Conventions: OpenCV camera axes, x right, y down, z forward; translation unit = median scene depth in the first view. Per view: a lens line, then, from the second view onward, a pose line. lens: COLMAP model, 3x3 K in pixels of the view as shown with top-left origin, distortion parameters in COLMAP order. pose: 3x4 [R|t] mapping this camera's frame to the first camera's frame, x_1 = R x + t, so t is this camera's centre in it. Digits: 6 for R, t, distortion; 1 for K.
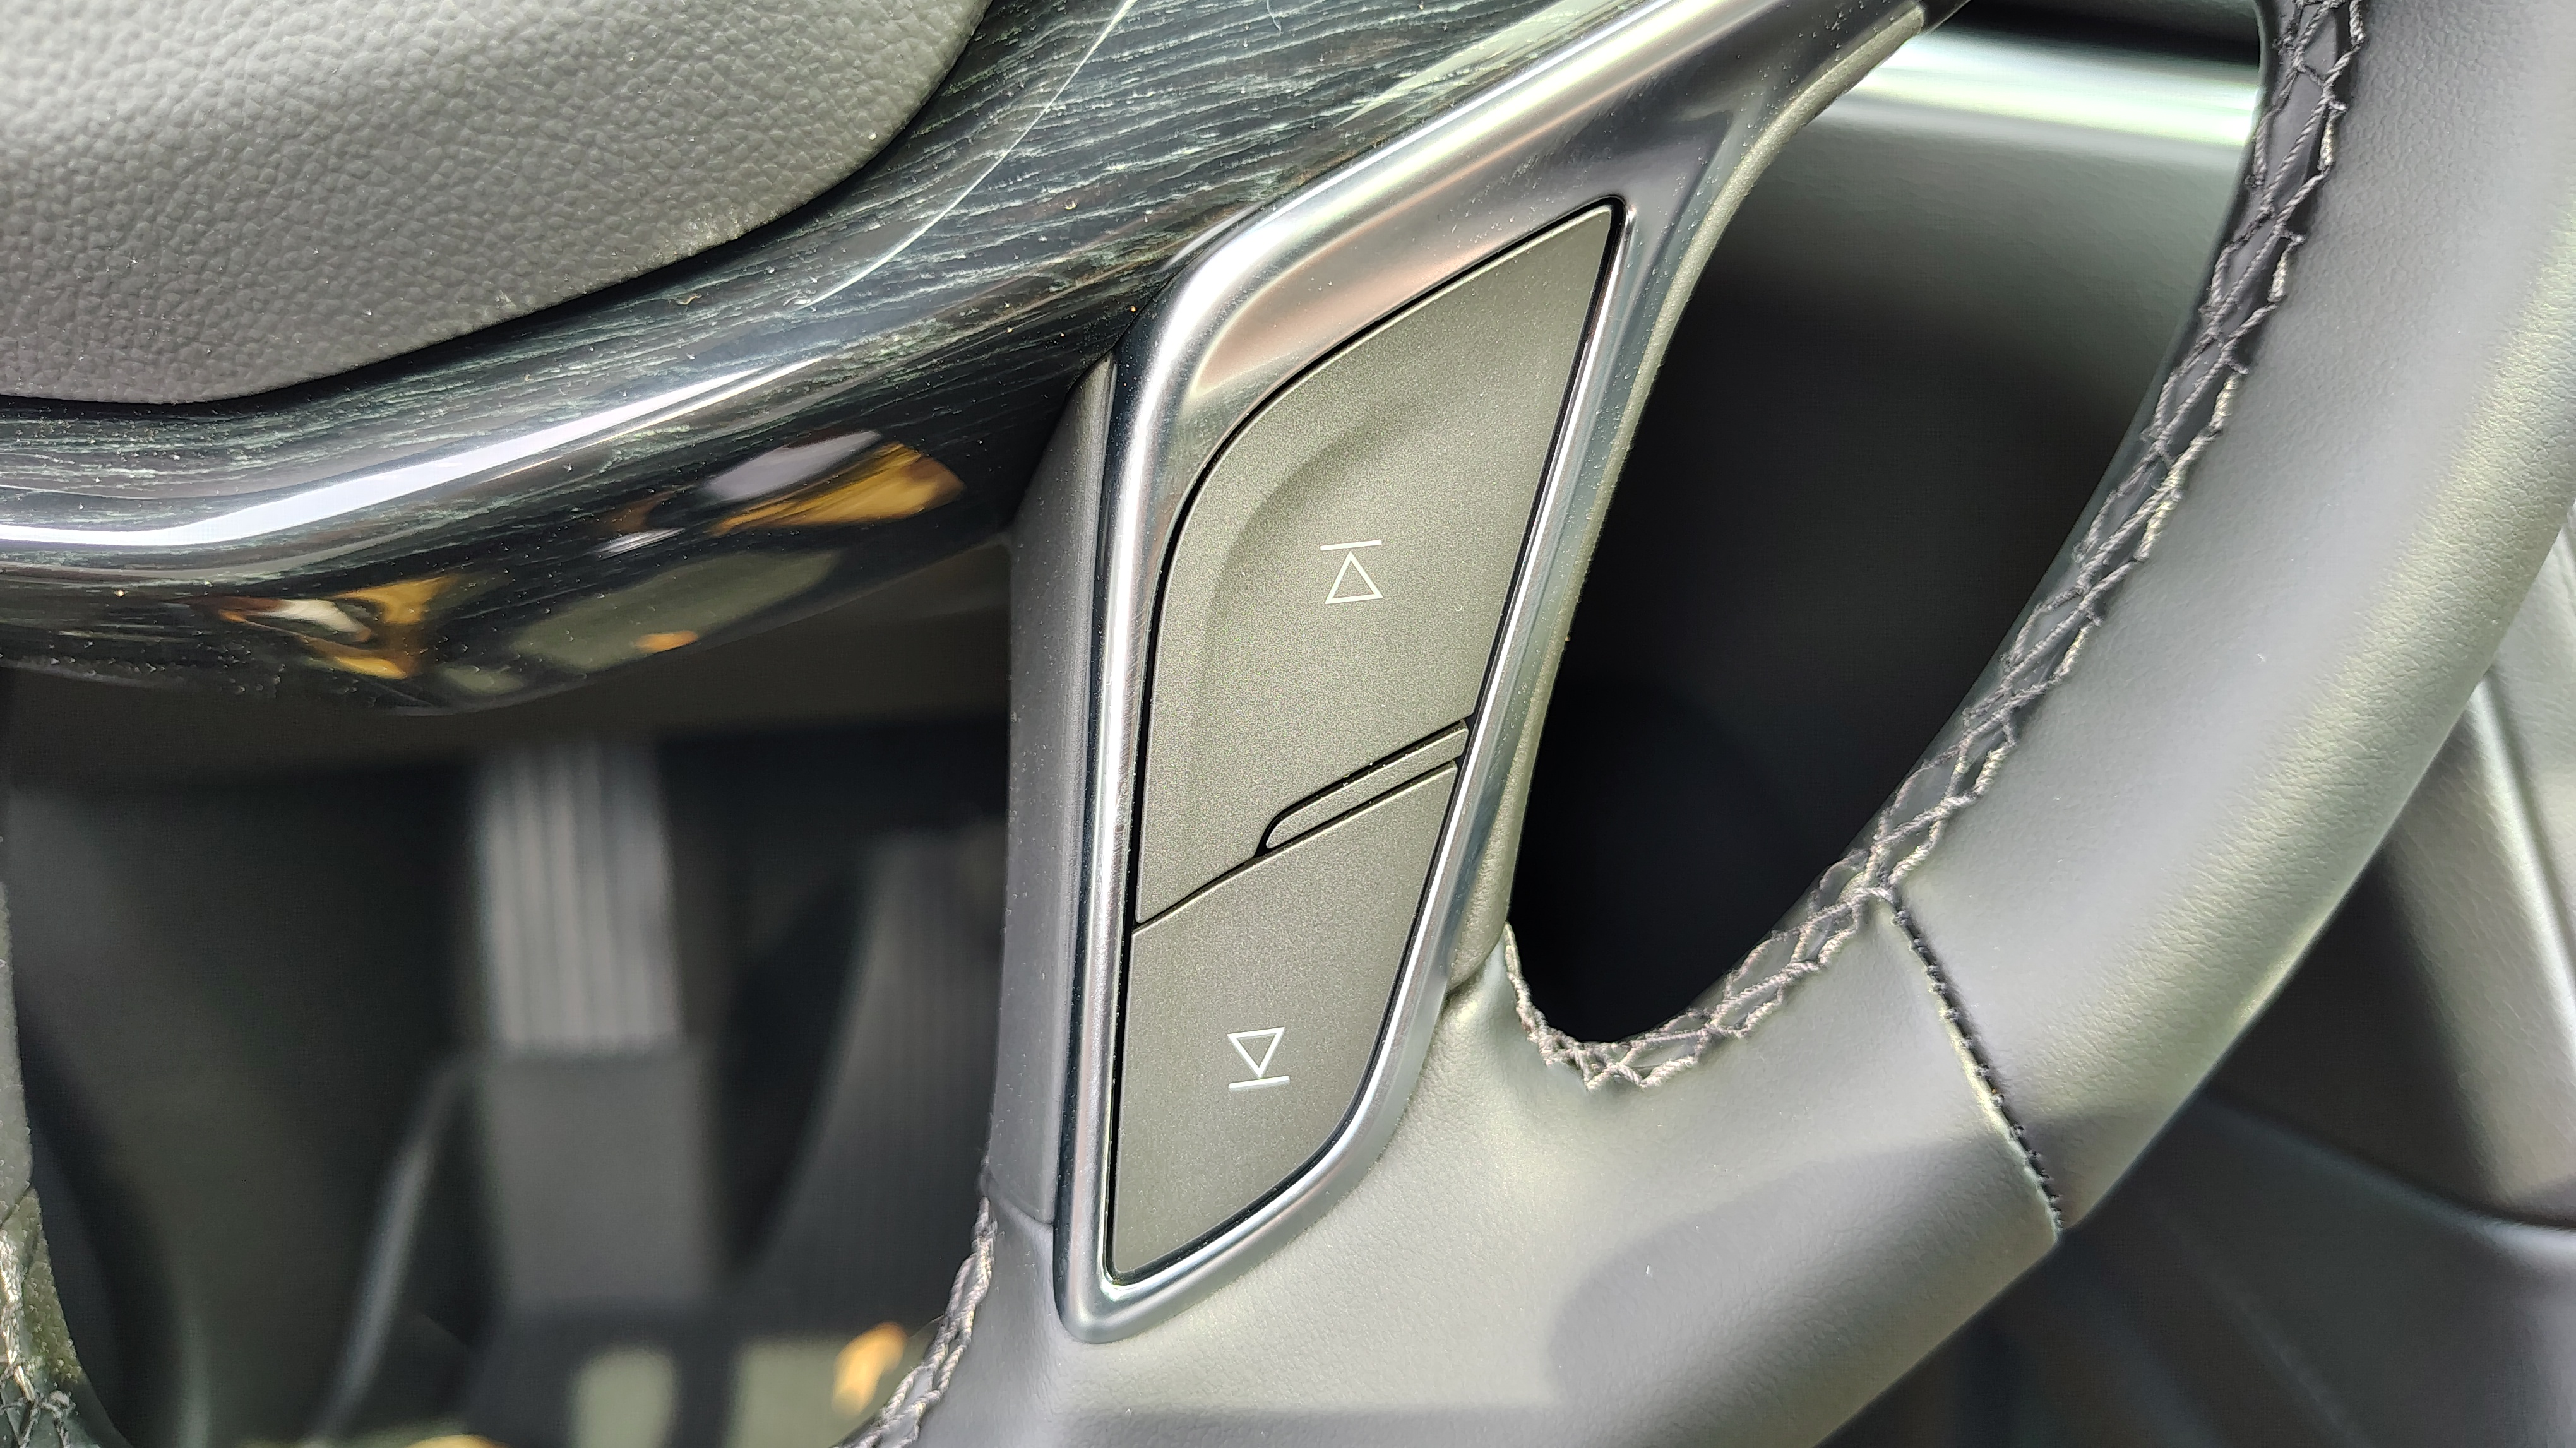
lens RADIAL K [[1855.1, 0, 1288.0], [0, 1855.1, 724.0], [0, 0, 1]] dist [0.042554, -0.046816]
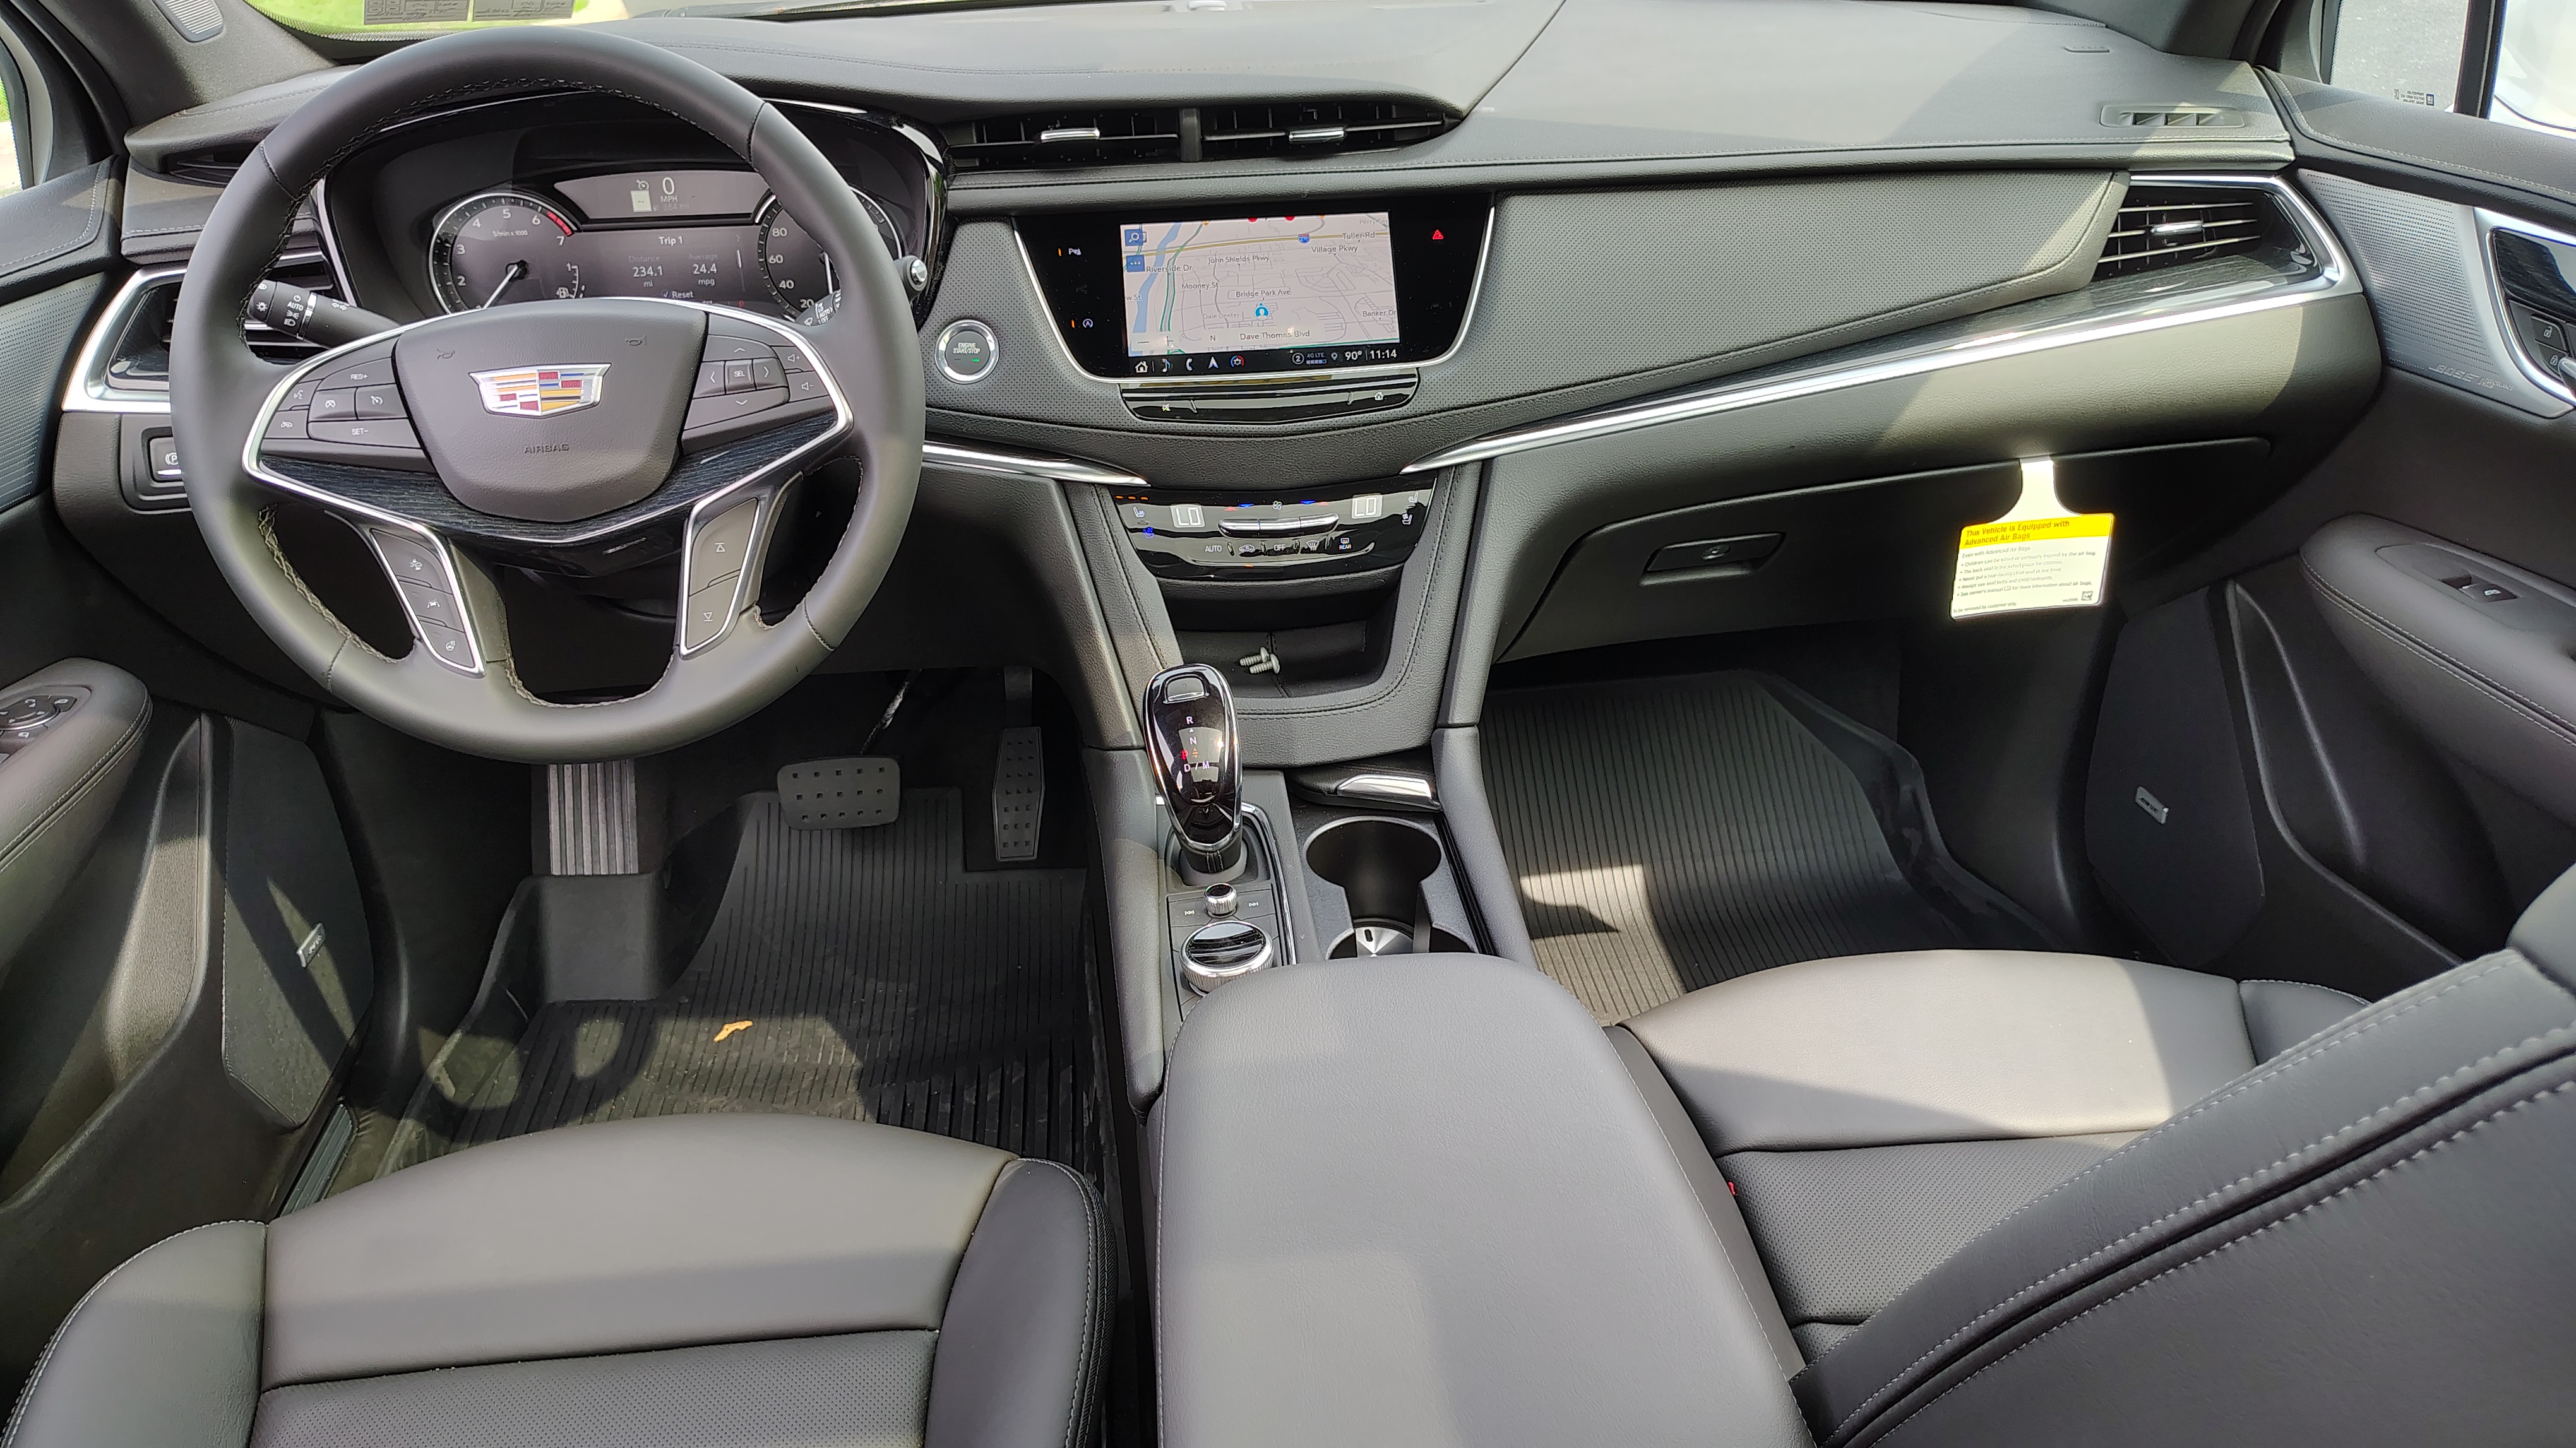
lens RADIAL K [[1855.1, 0, 1288.0], [0, 1855.1, 724.0], [0, 0, 1]] dist [0.042554, -0.046816]
pose [[0.999998, 0.000413, 0.002103, 2.038210], [-0.000172, 0.993550, -0.113396, 1.299459], [-0.002136, 0.113395, 0.993548, -5.600186]]
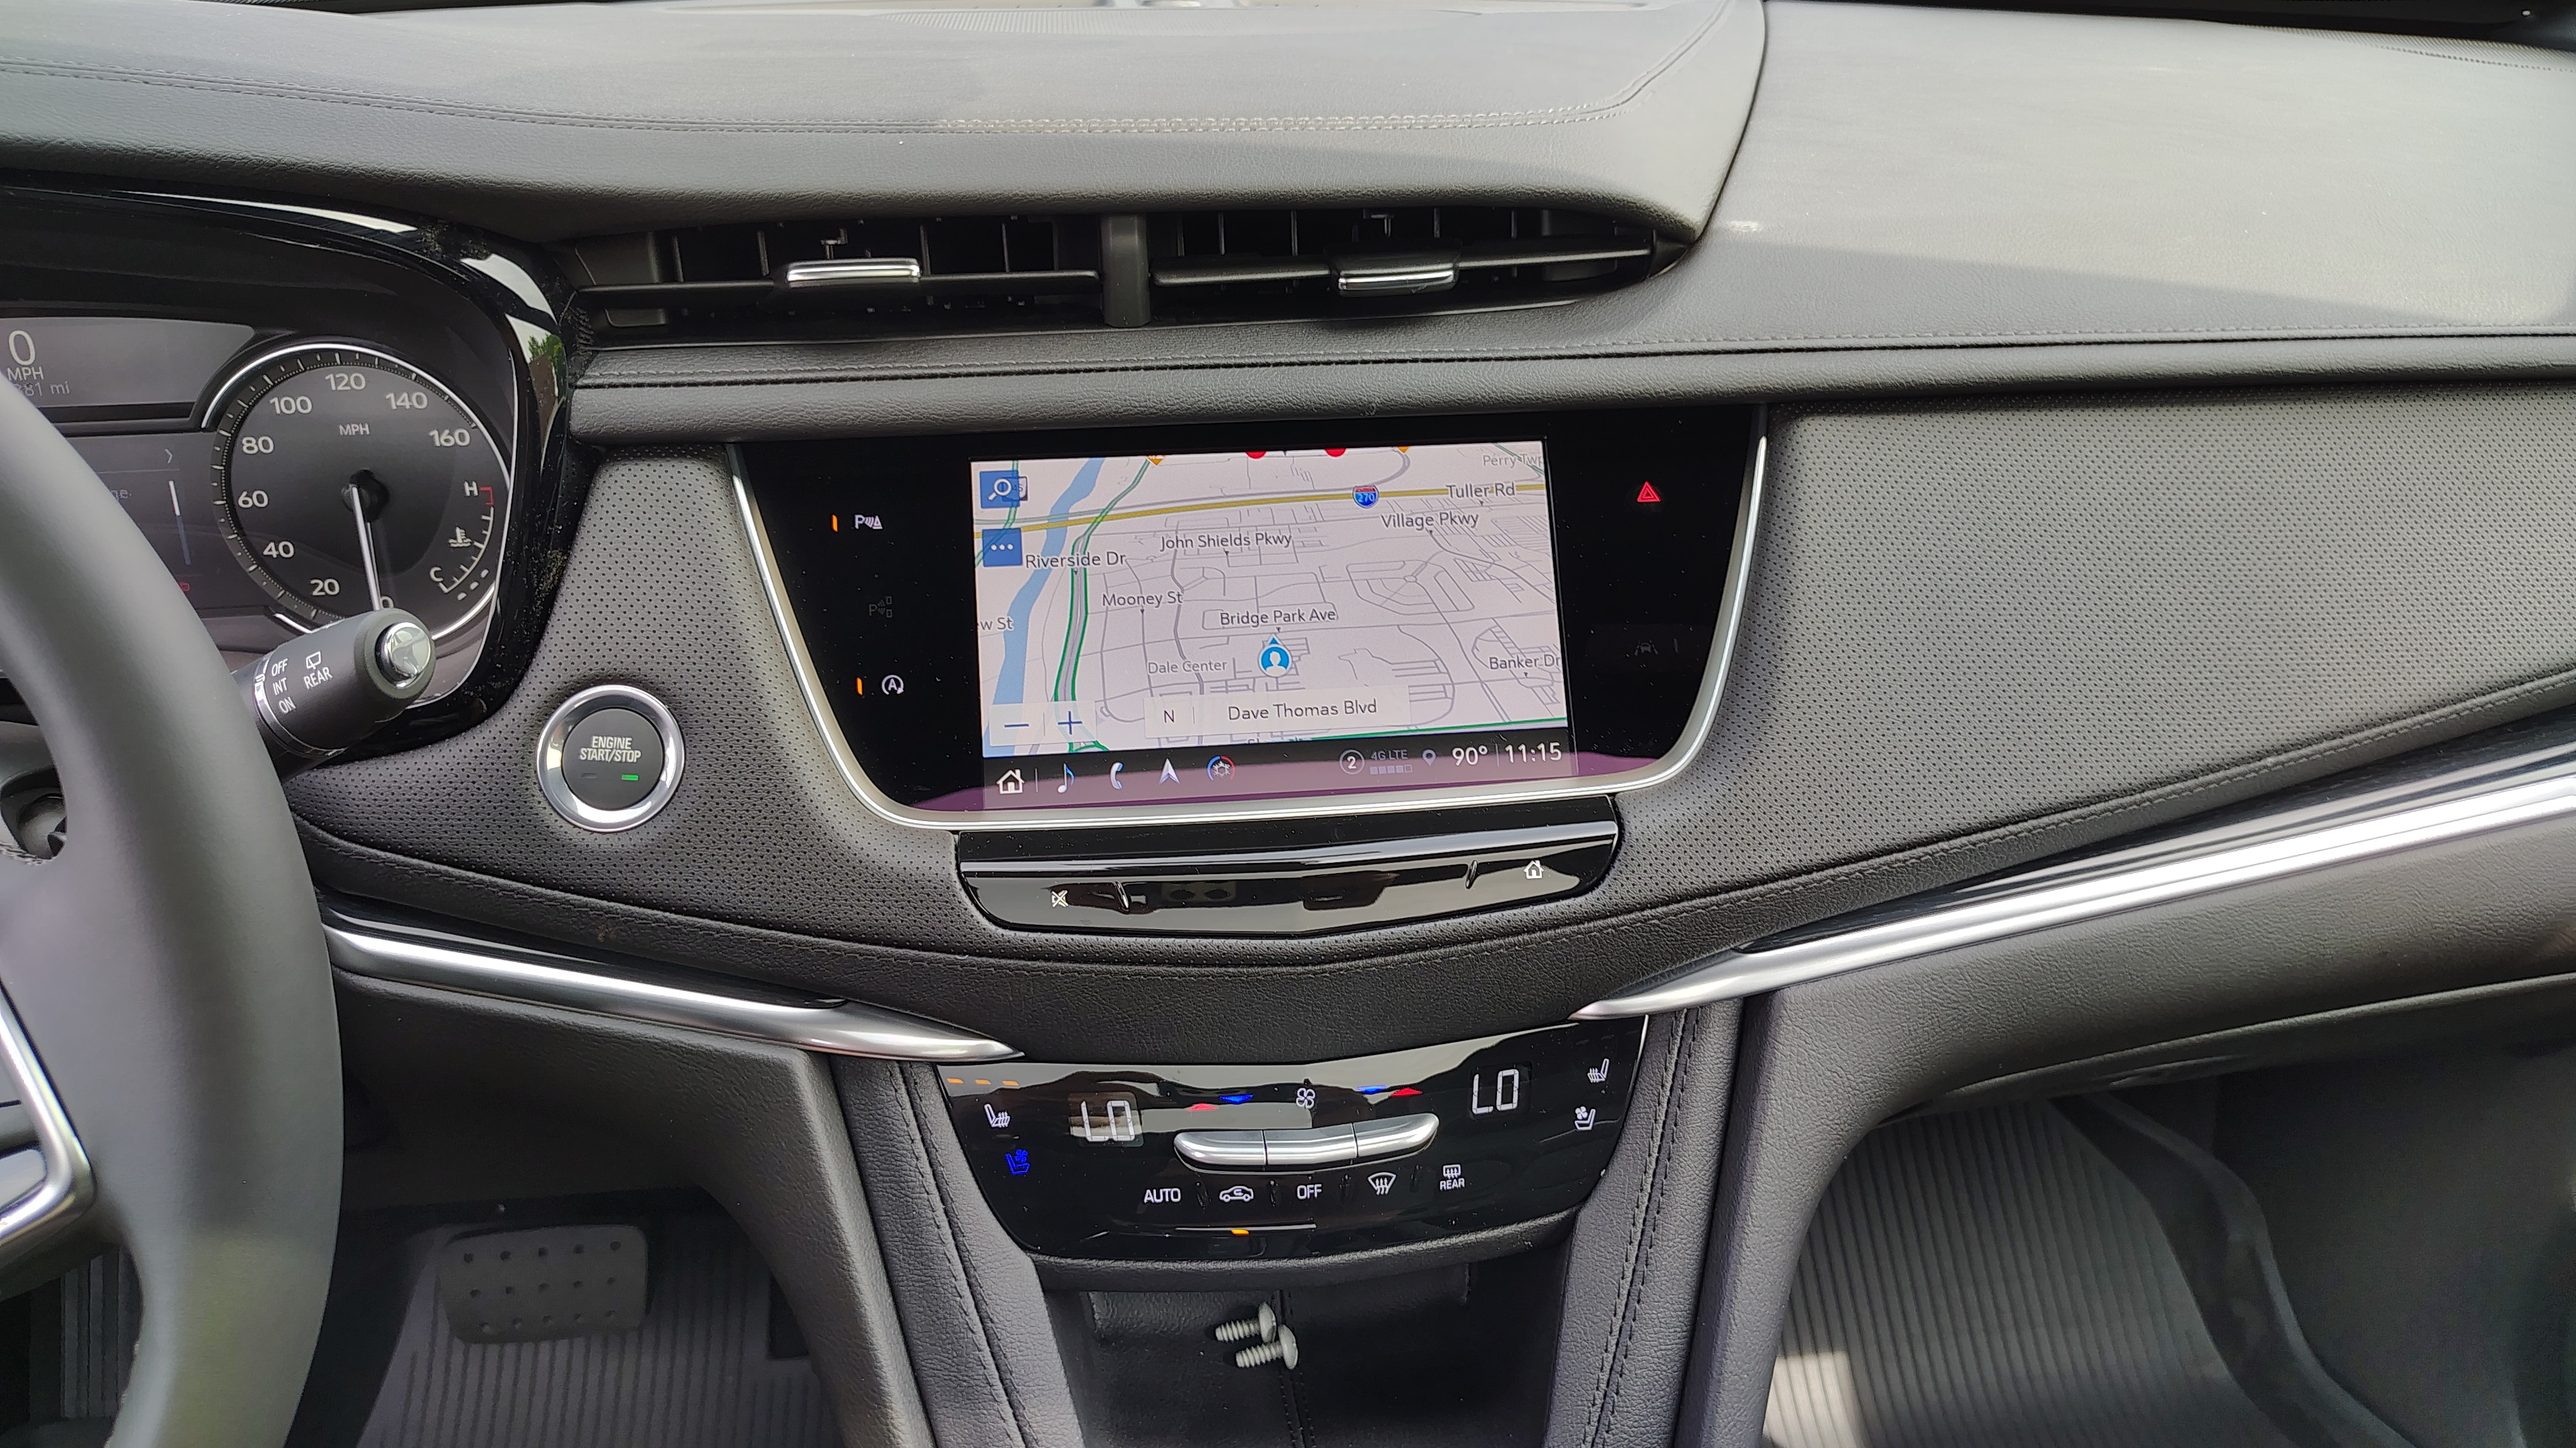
lens RADIAL K [[1821.6, 0, 1320.8], [0, 1821.6, 737.5], [0, 0, 1]] dist [0.043156, -0.062108]
pose [[0.999125, 0.014042, 0.039386, 1.894467], [-0.010048, 0.994953, -0.099833, -0.828233], [-0.040589, 0.099350, 0.994224, -1.502452]]
